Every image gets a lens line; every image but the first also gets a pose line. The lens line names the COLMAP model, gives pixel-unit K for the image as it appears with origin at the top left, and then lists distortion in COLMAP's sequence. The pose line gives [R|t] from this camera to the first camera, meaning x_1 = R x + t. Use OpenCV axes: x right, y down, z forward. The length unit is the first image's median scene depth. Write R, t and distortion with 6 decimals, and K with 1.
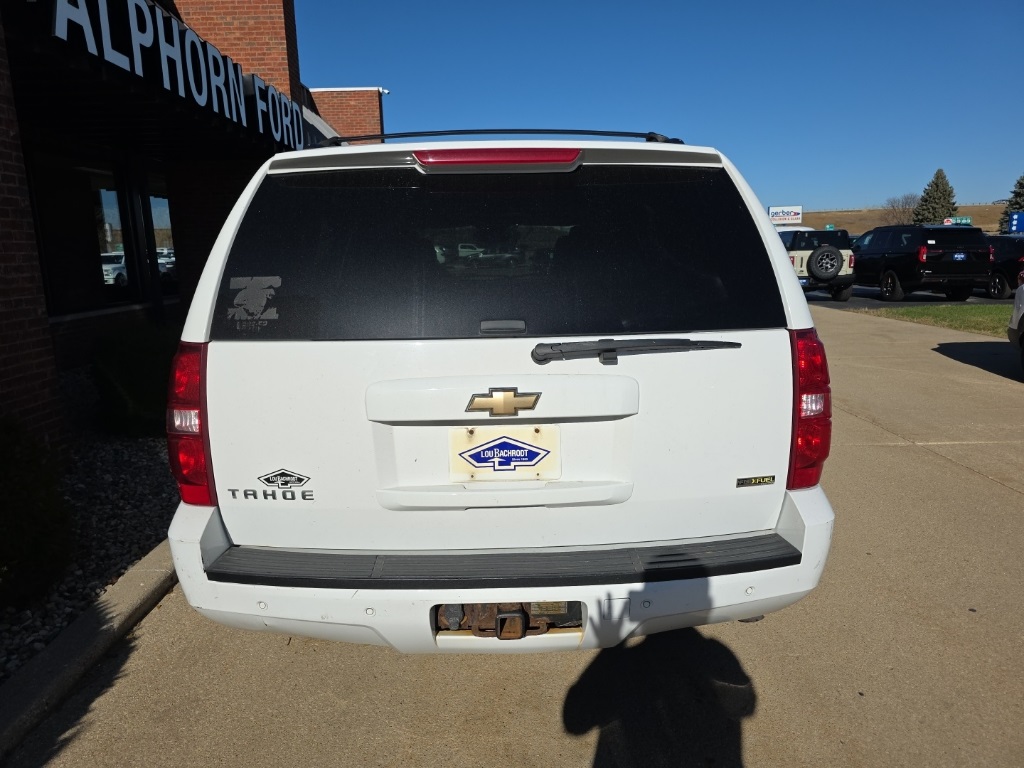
lens RADIAL K [[749.3, 0, 521.2], [0, 749.3, 384.1], [0, 0, 1]] dist [0.046451, -0.045067]
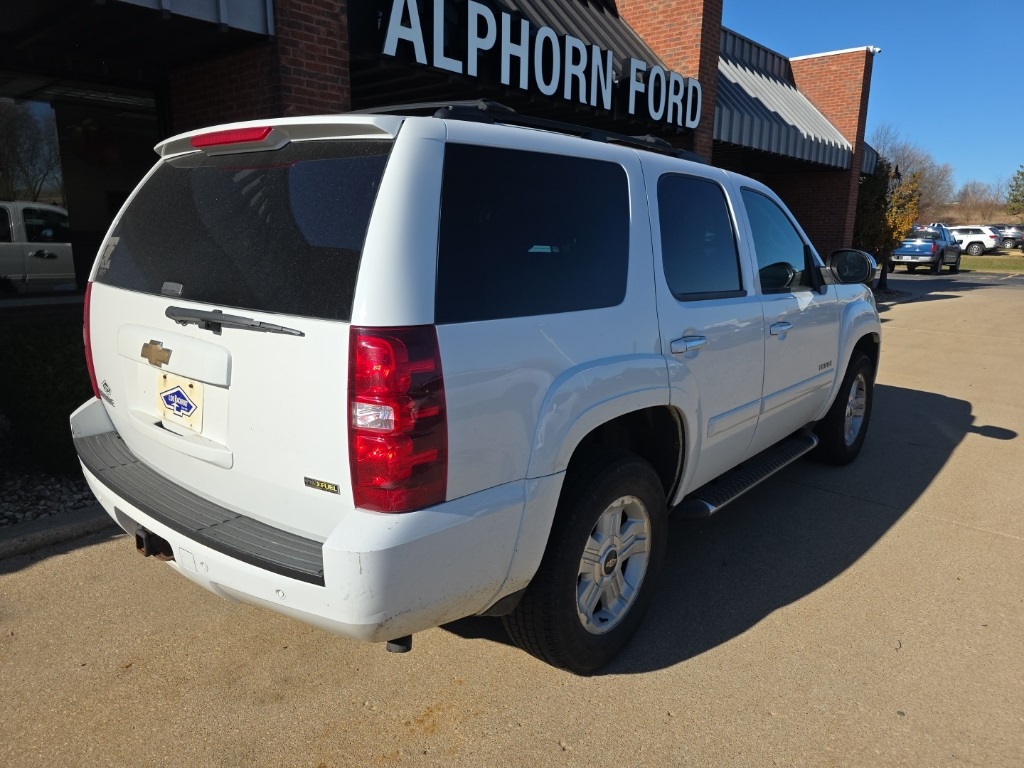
lens RADIAL K [[749.3, 0, 521.2], [0, 749.3, 384.1], [0, 0, 1]] dist [0.046451, -0.045067]
pose [[0.714082, 0.172371, -0.678509, 0.389775], [-0.152780, 0.984222, 0.089245, -0.039800], [0.683187, 0.039935, 0.729151, 0.178013]]
